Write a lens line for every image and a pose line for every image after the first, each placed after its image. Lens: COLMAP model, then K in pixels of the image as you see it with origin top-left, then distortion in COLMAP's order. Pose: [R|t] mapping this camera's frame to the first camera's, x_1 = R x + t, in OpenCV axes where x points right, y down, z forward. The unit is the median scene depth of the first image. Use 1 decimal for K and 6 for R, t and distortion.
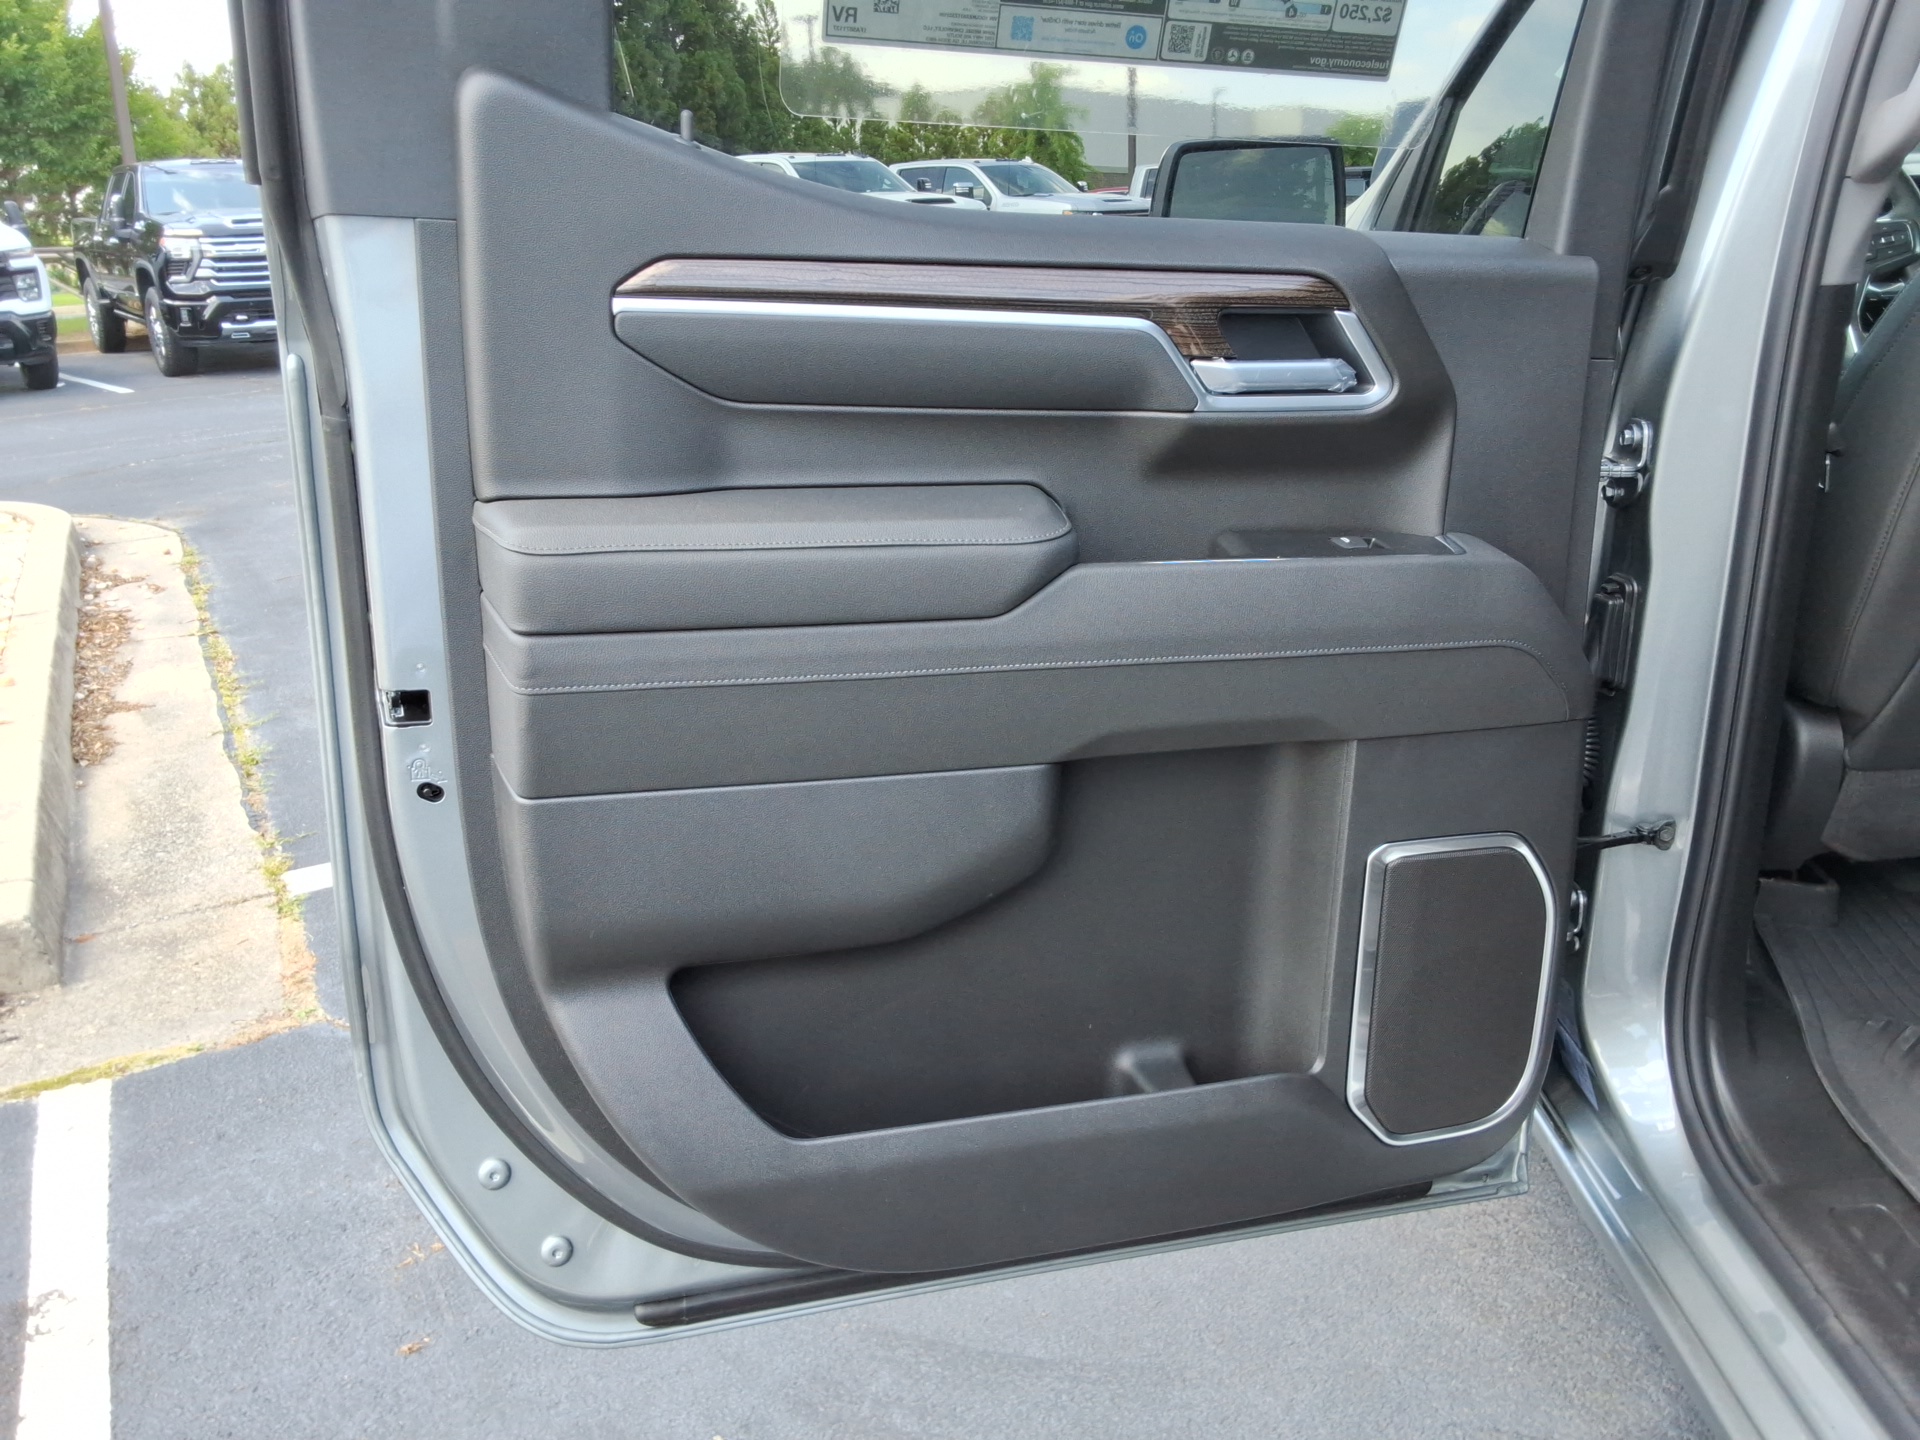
lens RADIAL K [[1570.8, 0, 948.4], [0, 1570.8, 718.8], [0, 0, 1]] dist [0.088119, -0.145539]
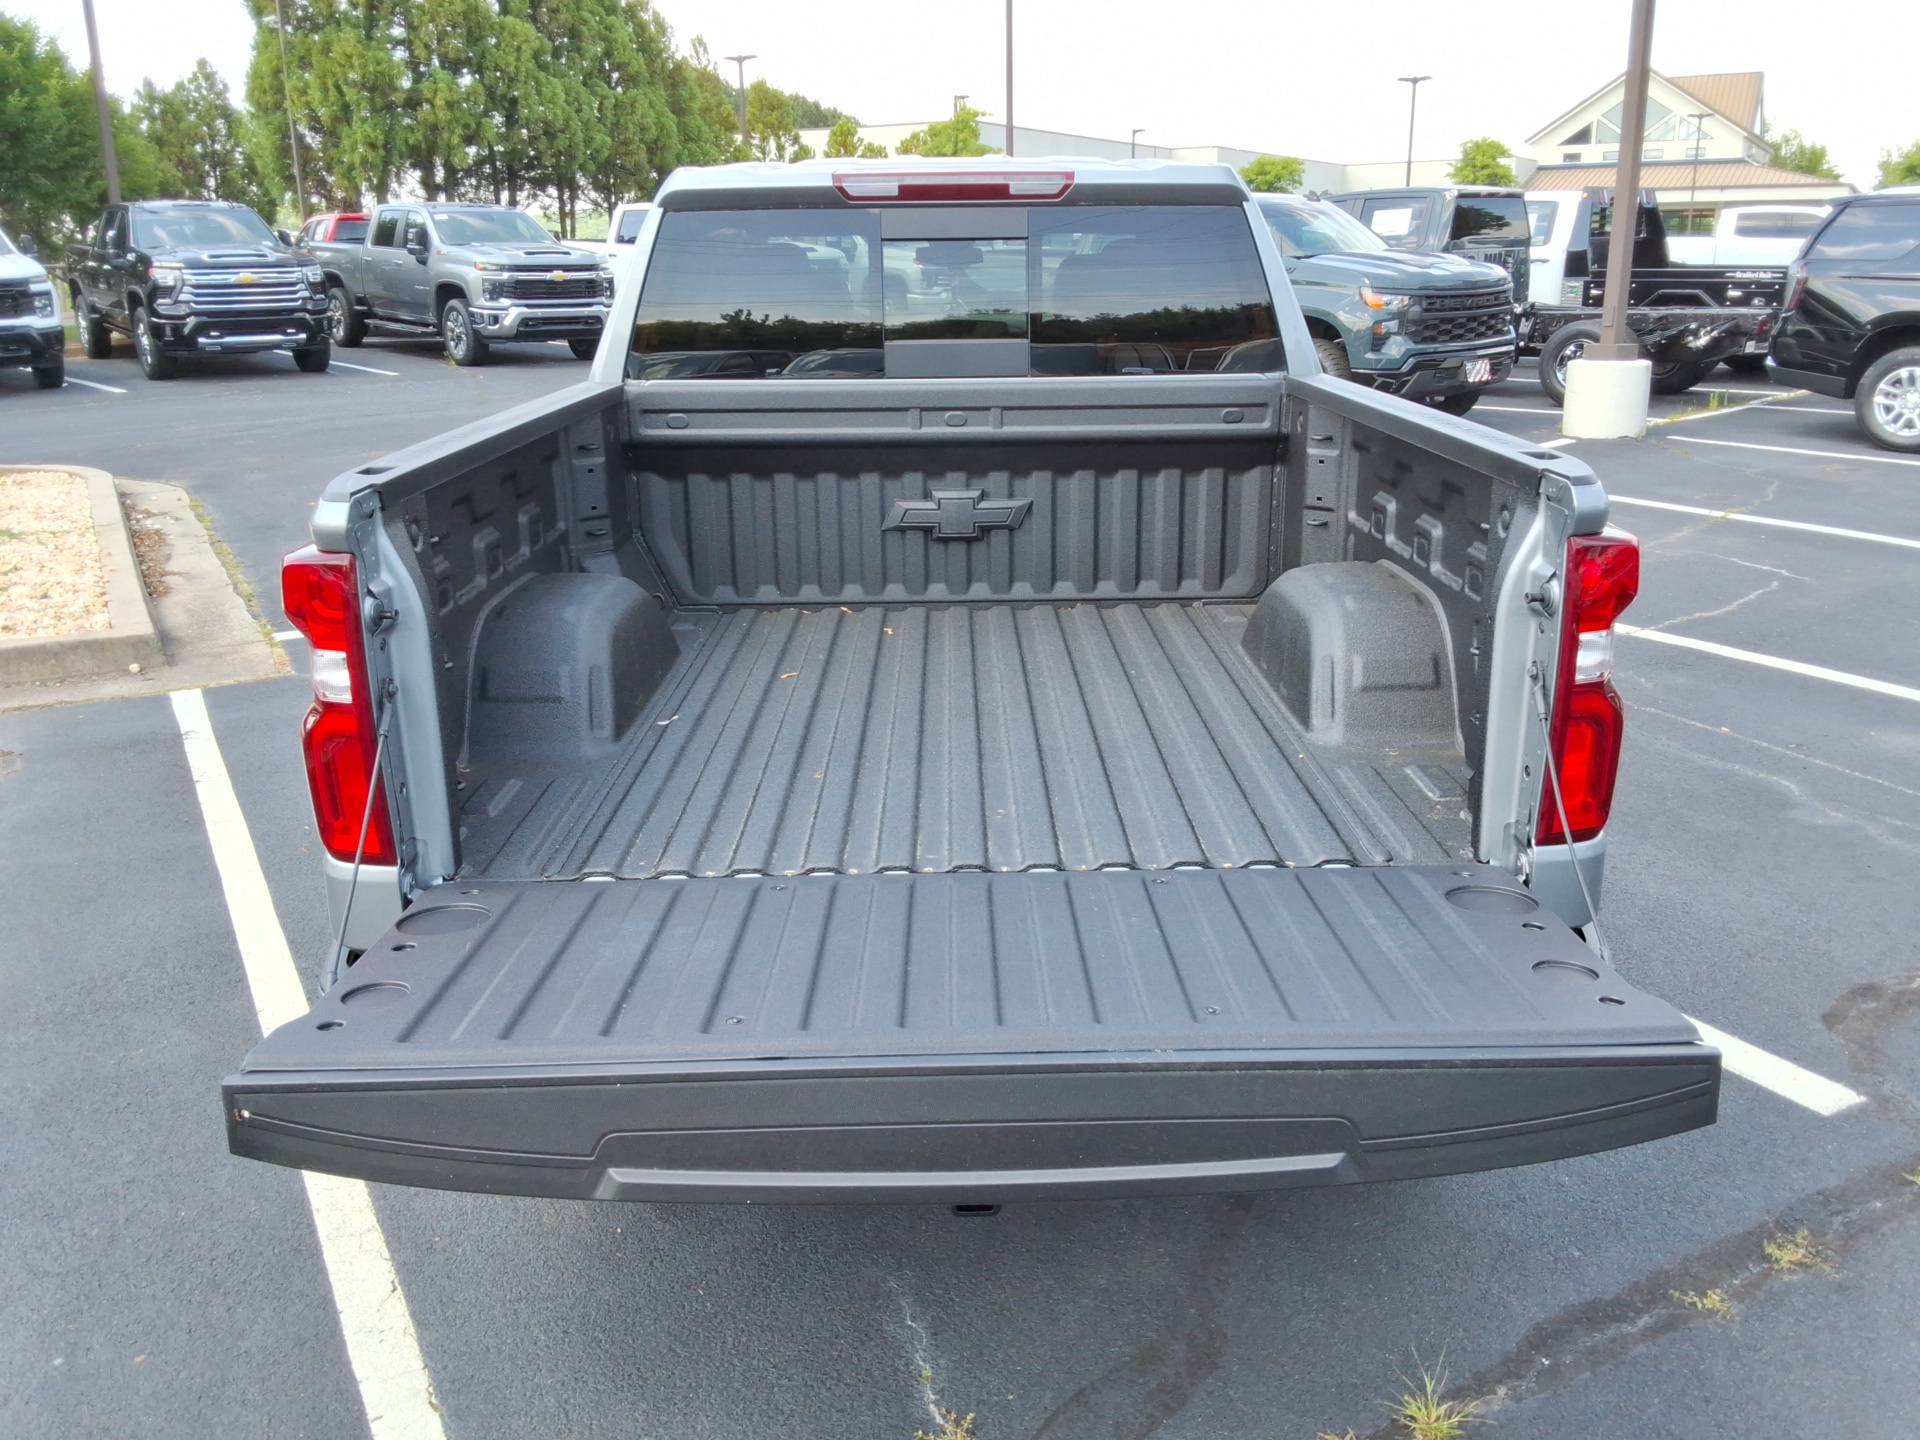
lens RADIAL K [[1570.8, 0, 954.4], [0, 1570.8, 702.0], [0, 0, 1]] dist [0.088119, -0.145539]
pose [[0.999255, 0.013857, 0.036028, 0.087305], [-0.013116, 0.999699, -0.020712, 0.050624], [-0.036305, 0.020224, 0.999136, -0.242939]]
